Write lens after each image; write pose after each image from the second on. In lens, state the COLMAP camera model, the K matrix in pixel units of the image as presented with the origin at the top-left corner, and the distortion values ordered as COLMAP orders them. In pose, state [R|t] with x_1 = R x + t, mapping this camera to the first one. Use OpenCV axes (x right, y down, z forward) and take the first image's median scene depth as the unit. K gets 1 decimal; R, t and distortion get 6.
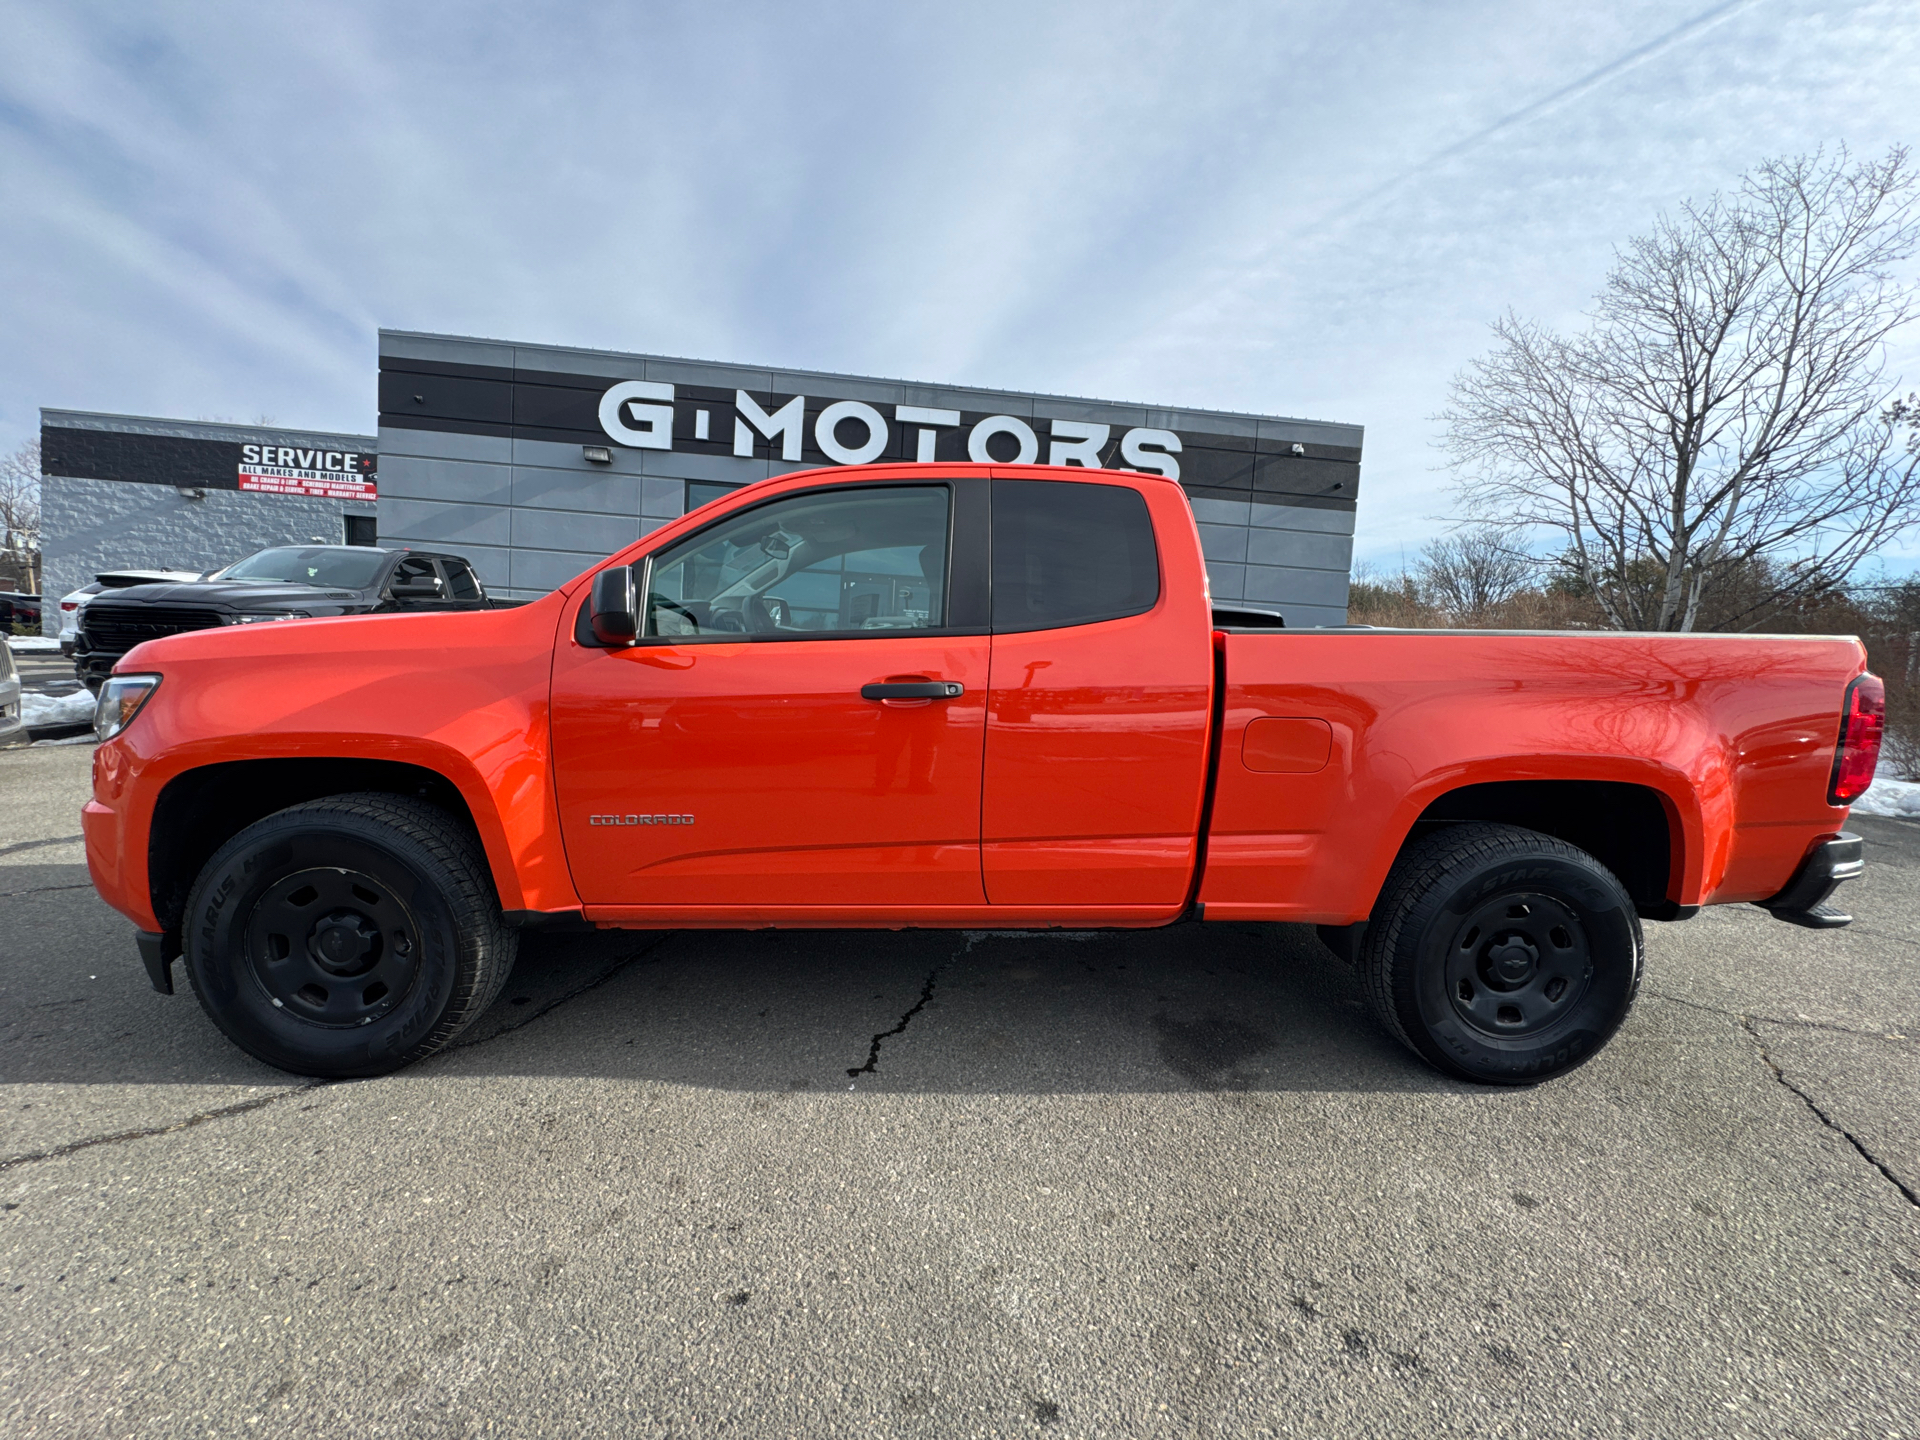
lens RADIAL K [[767.1, 0, 956.4], [0, 767.1, 718.7], [0, 0, 1]] dist [-0.001577, 0.000718]
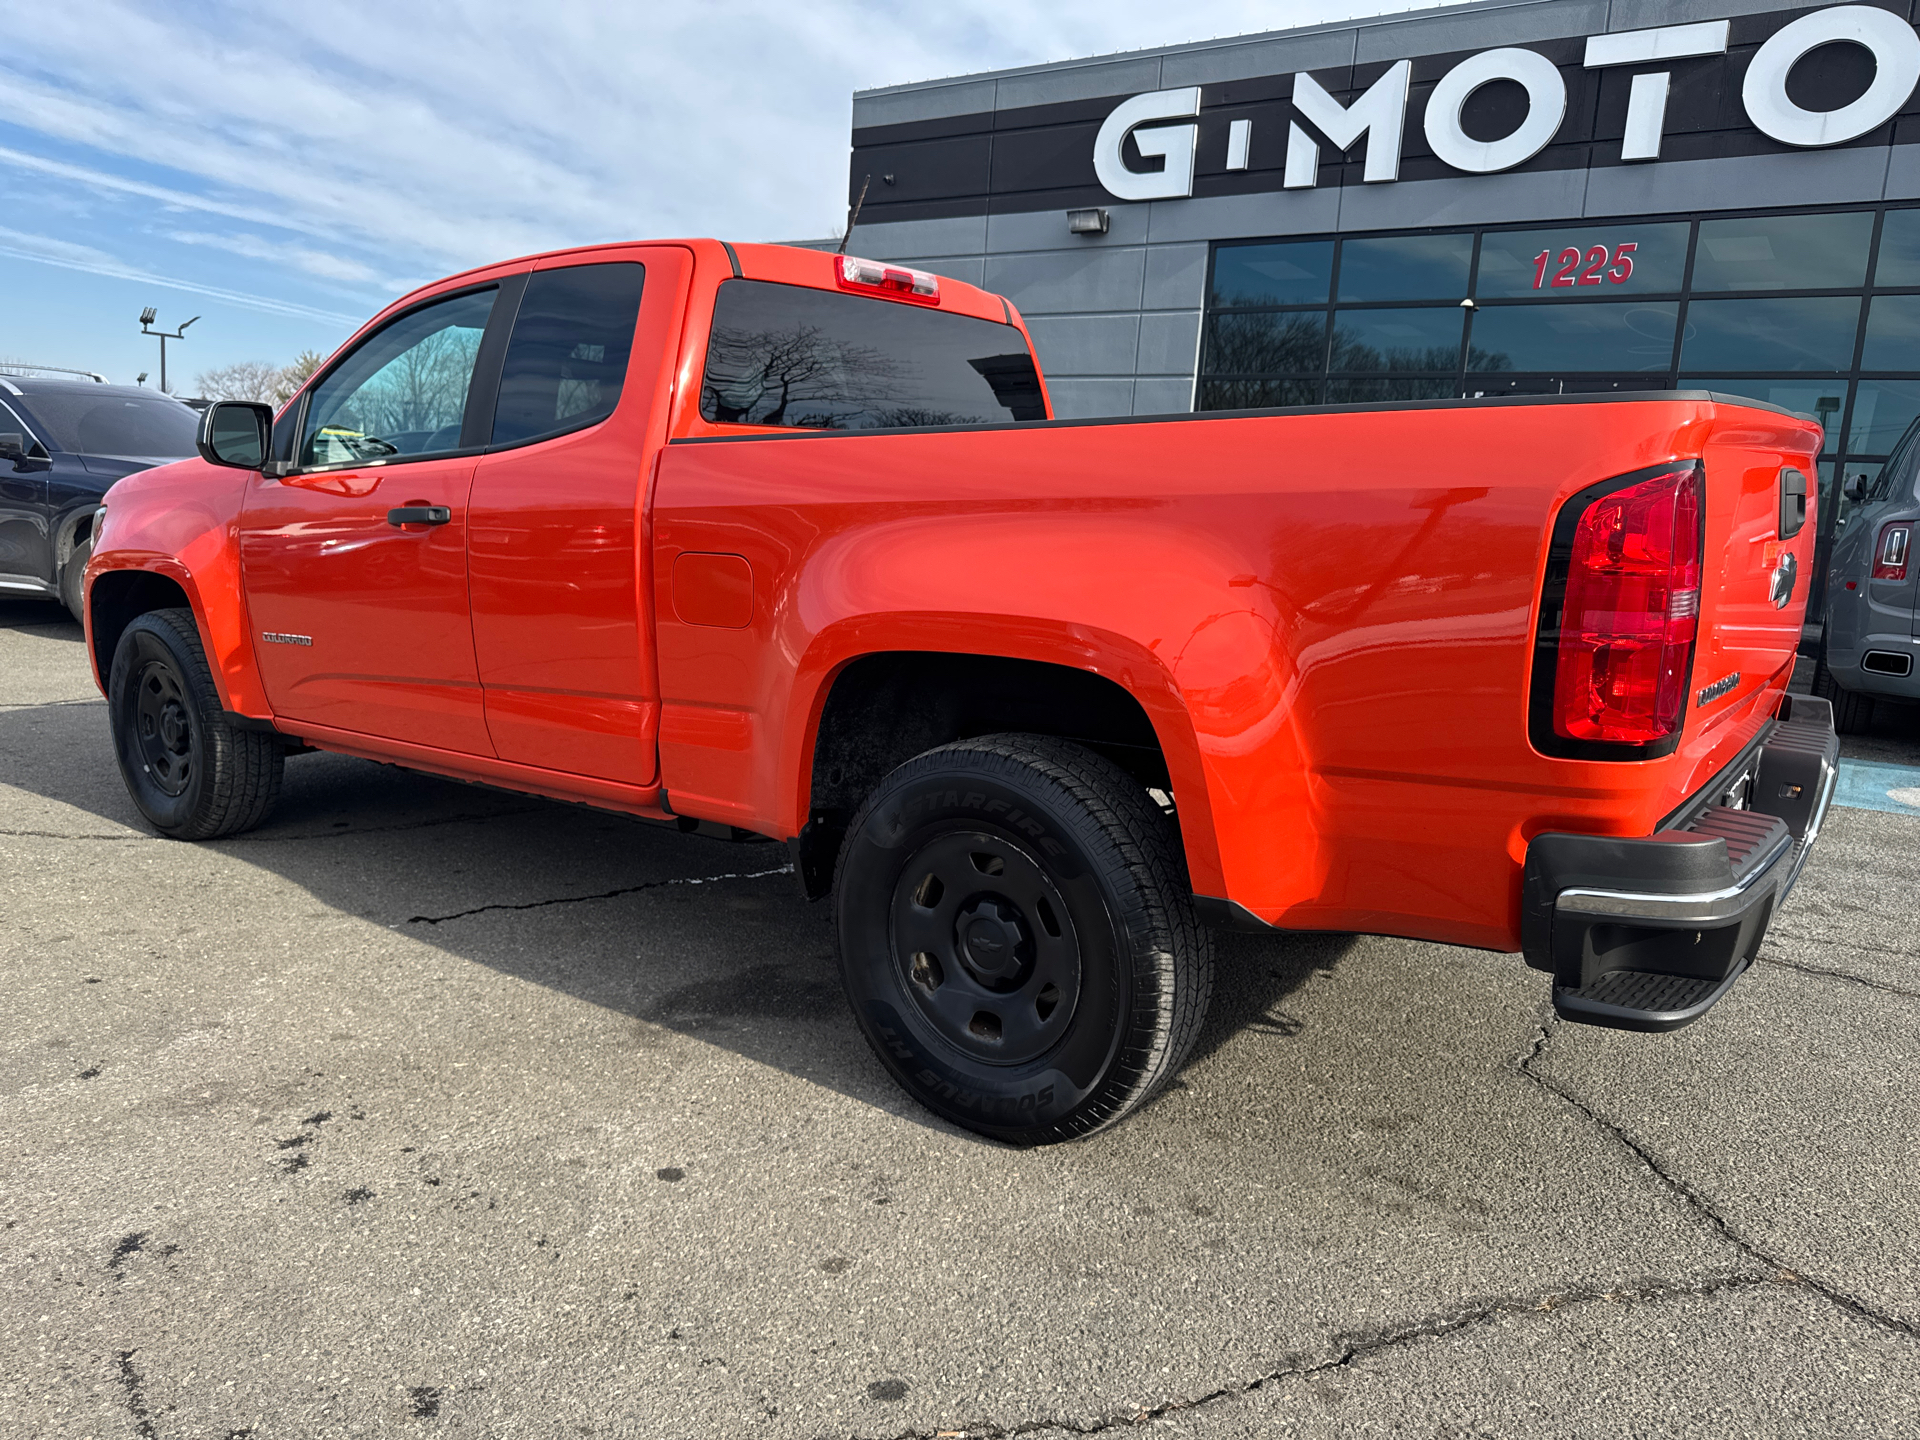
lens RADIAL K [[1376.6, 0, 967.4], [0, 1376.6, 723.5], [0, 0, 1]] dist [0.021826, -0.028280]
pose [[0.766486, 0.088148, -0.636184, 0.238651], [-0.058243, 0.995995, 0.067830, 0.009736], [0.639615, -0.014938, 0.768550, 0.018434]]
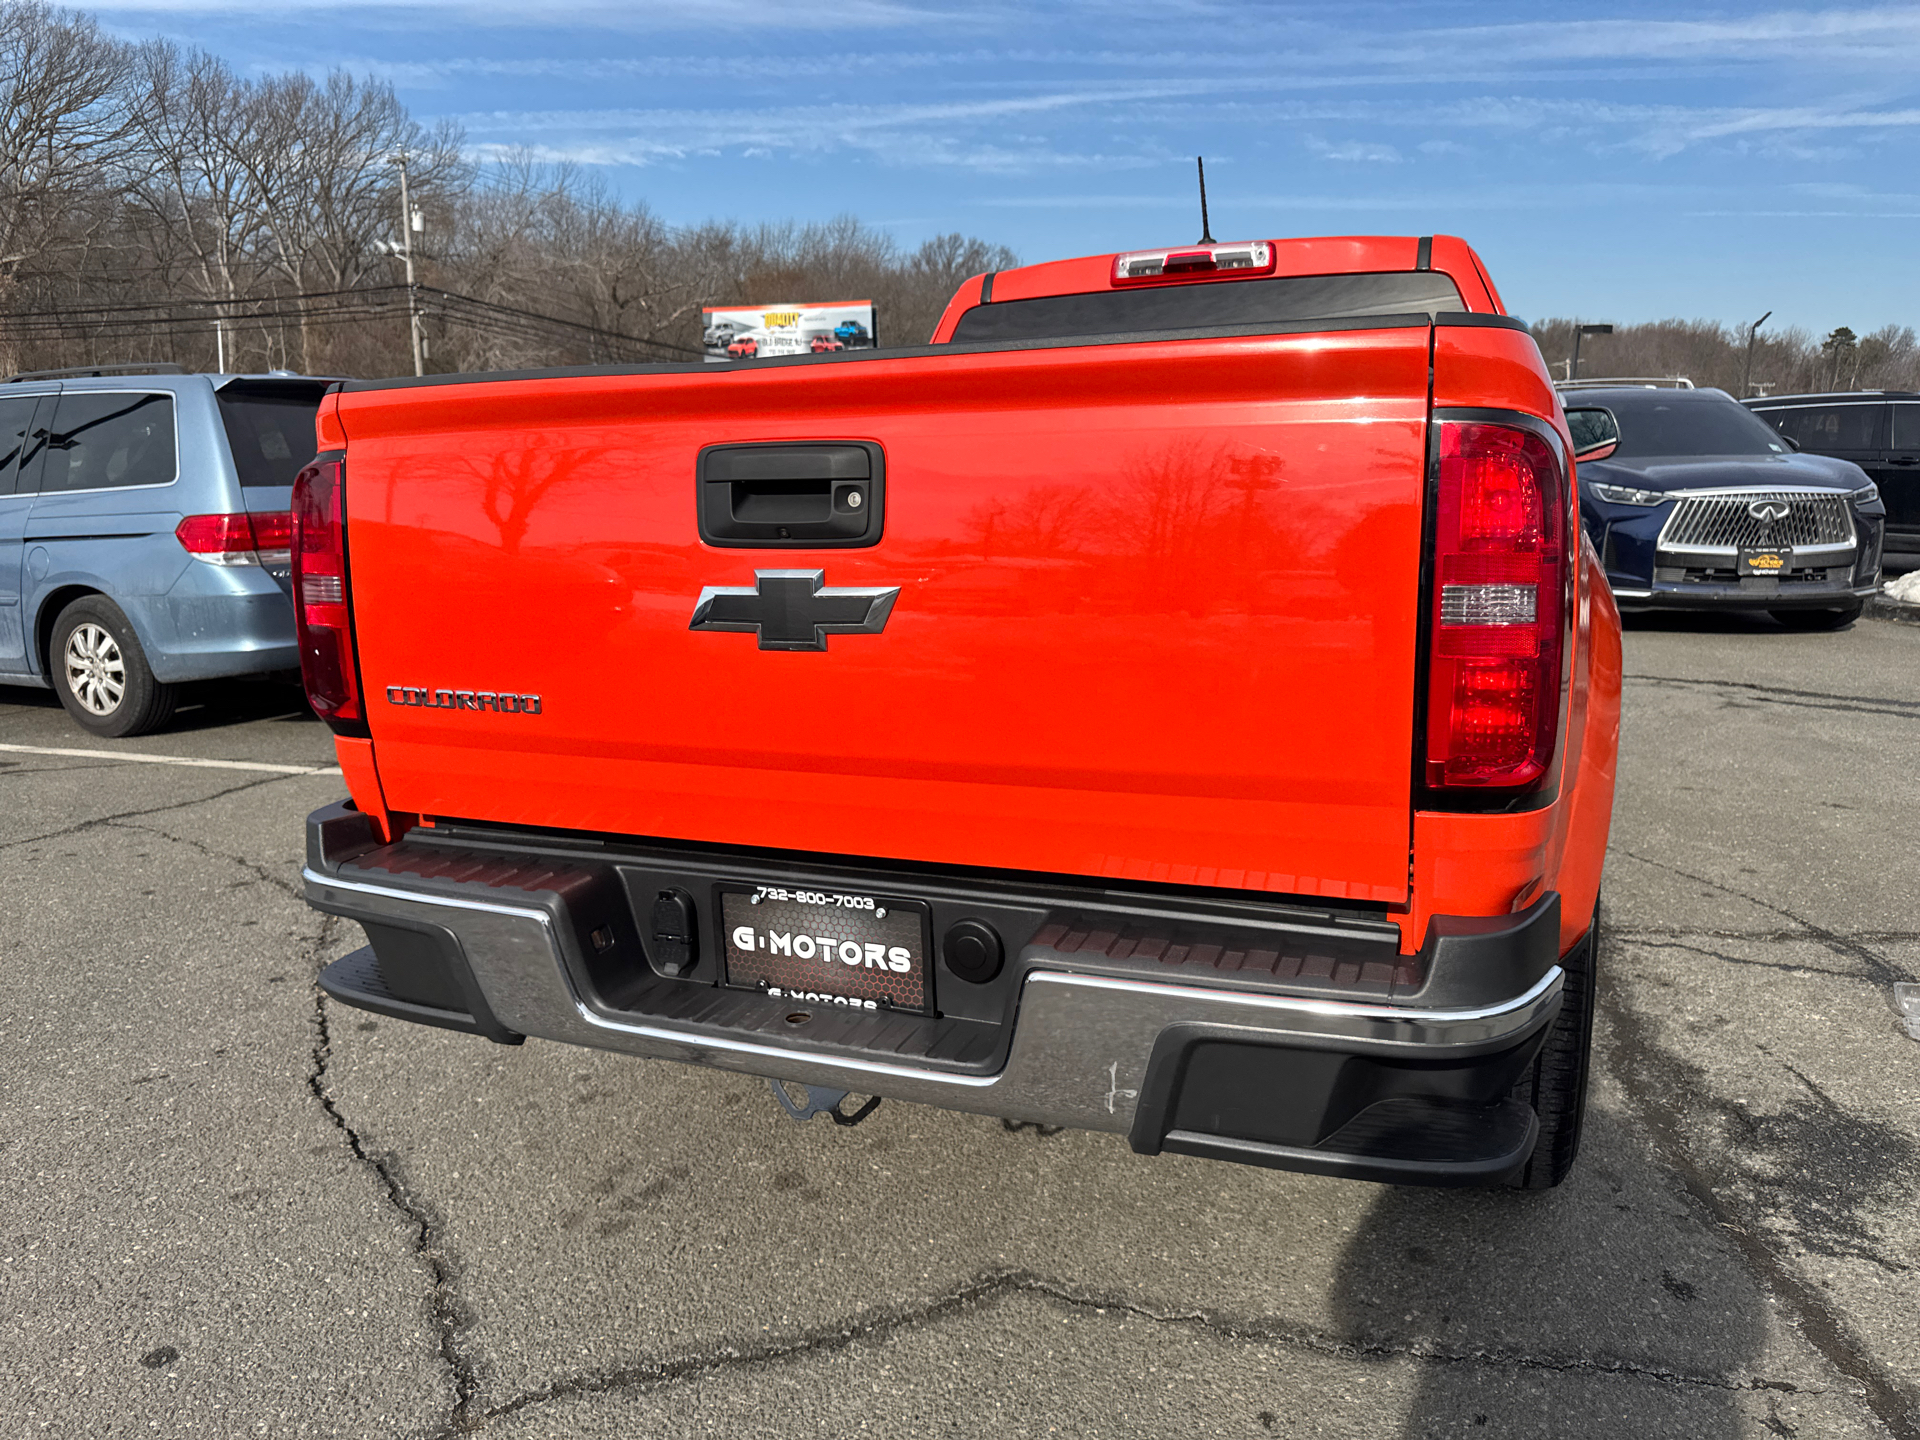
lens RADIAL K [[1376.6, 0, 951.1], [0, 1376.6, 721.1], [0, 0, 1]] dist [0.021826, -0.028280]
pose [[-0.445923, 0.126218, -0.886127, 0.307170], [-0.097460, 0.977275, 0.188245, -0.017879], [0.889750, 0.170304, -0.423488, 0.299449]]
